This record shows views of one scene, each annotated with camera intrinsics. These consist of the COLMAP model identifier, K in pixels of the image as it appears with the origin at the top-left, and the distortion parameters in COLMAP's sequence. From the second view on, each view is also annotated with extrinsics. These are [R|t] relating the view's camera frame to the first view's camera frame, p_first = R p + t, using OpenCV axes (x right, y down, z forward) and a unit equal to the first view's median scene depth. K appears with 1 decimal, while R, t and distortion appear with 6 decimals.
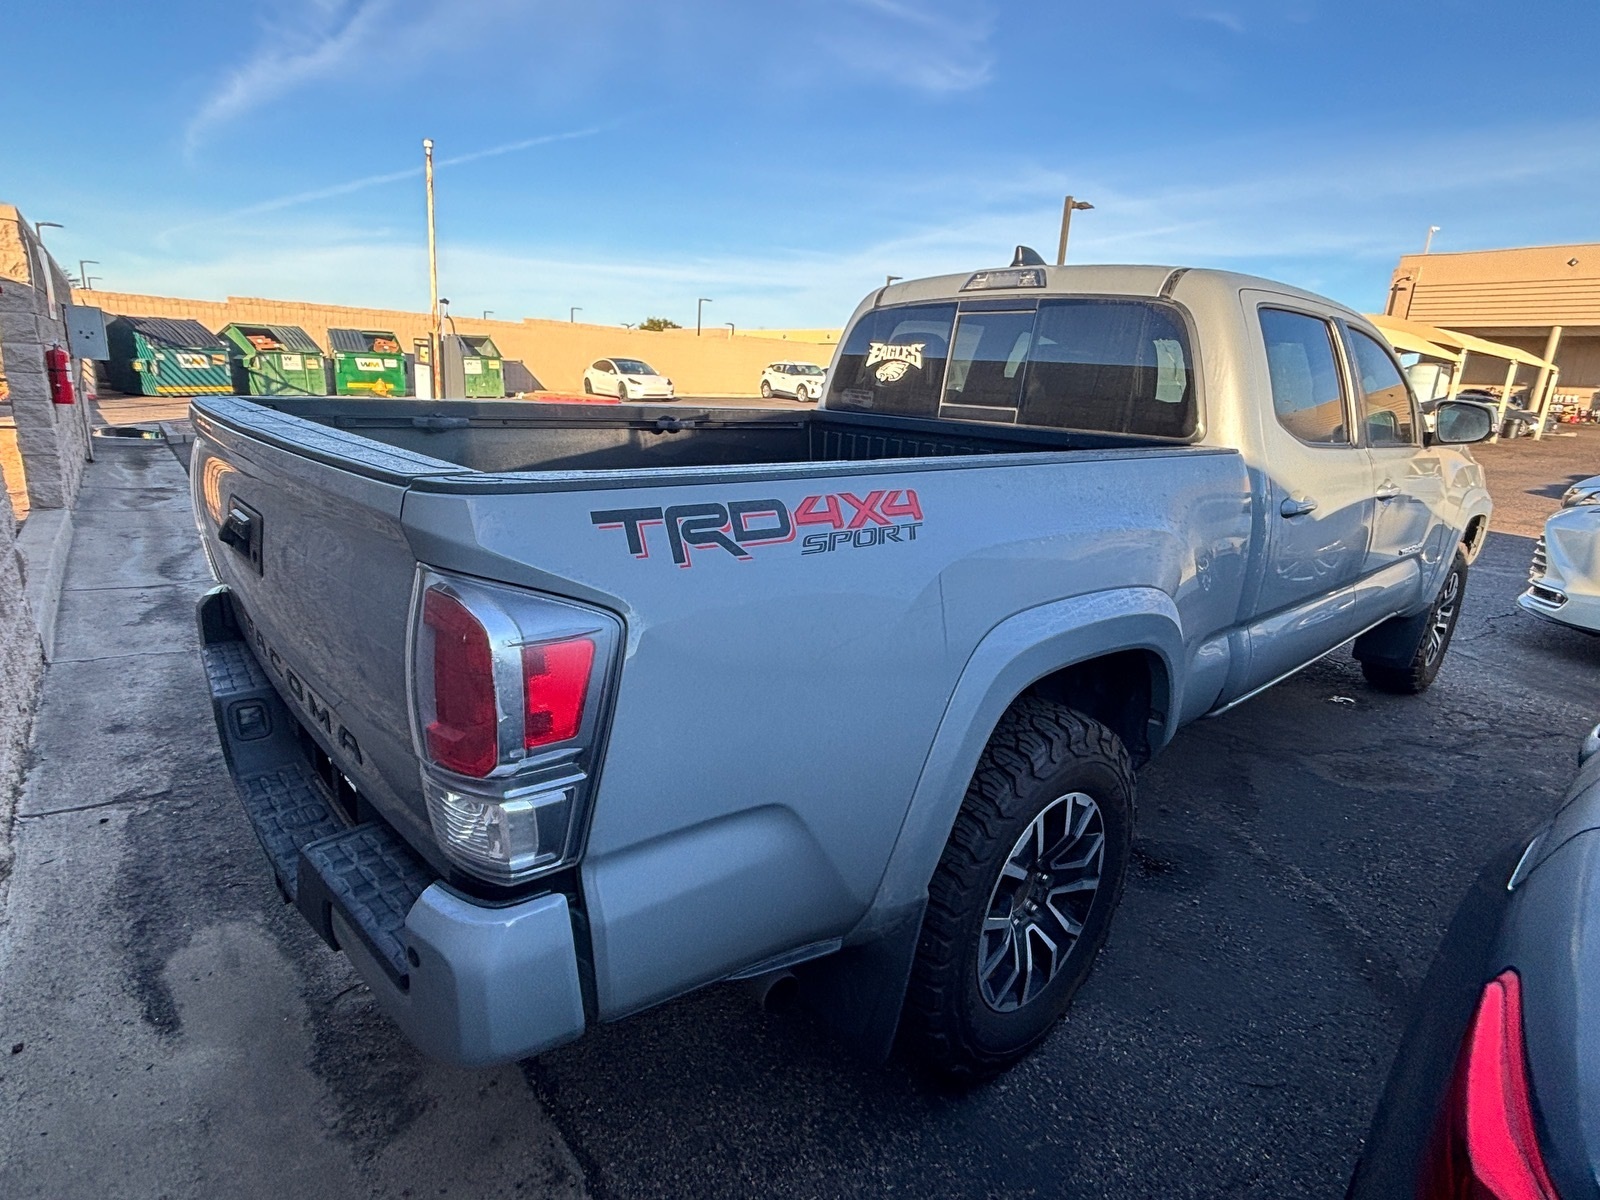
lens RADIAL K [[836.3, 0, 795.4], [0, 836.3, 599.2], [0, 0, 1]] dist [-0.036587, -0.001153]
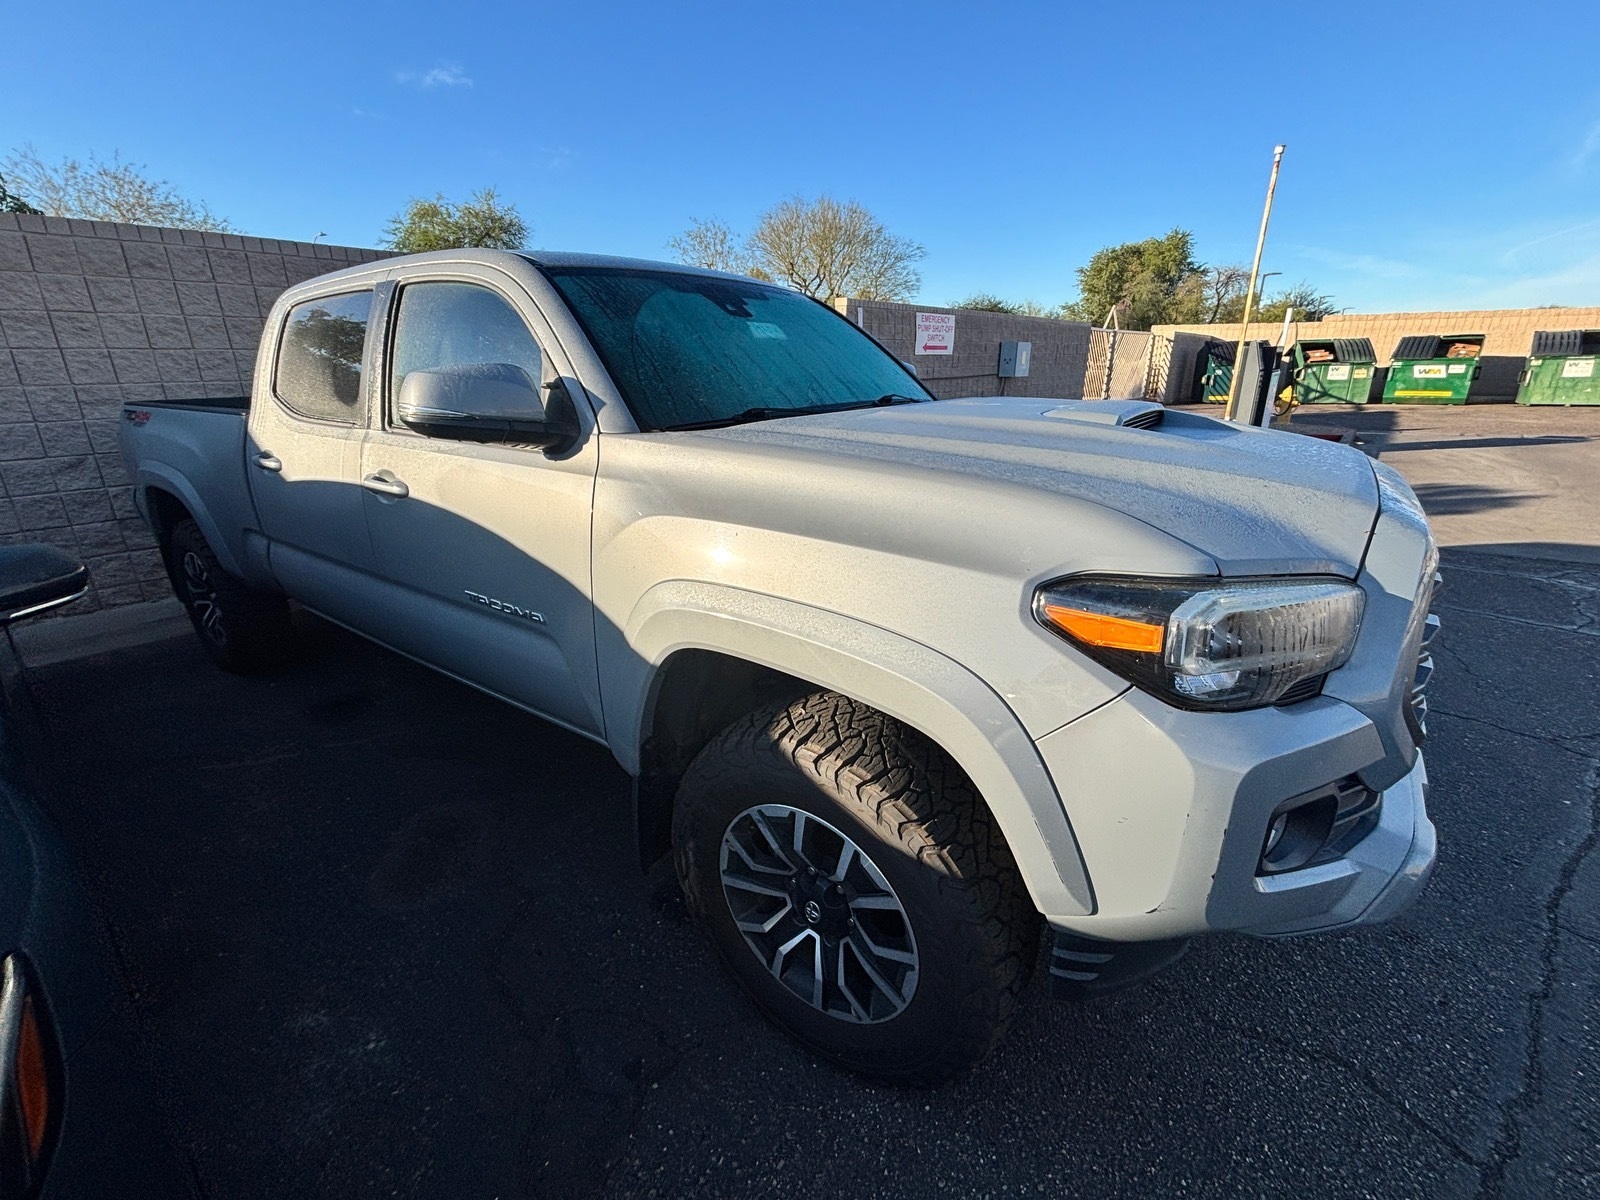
lens RADIAL K [[693.1, 0, 802.9], [0, 693.1, 606.5], [0, 0, 1]] dist [-0.002060, -0.000186]
pose [[0.035103, 0.268713, -0.962580, 0.333493], [-0.244955, 0.936107, 0.252390, -0.054522], [0.968899, 0.226929, 0.098683, 0.289082]]
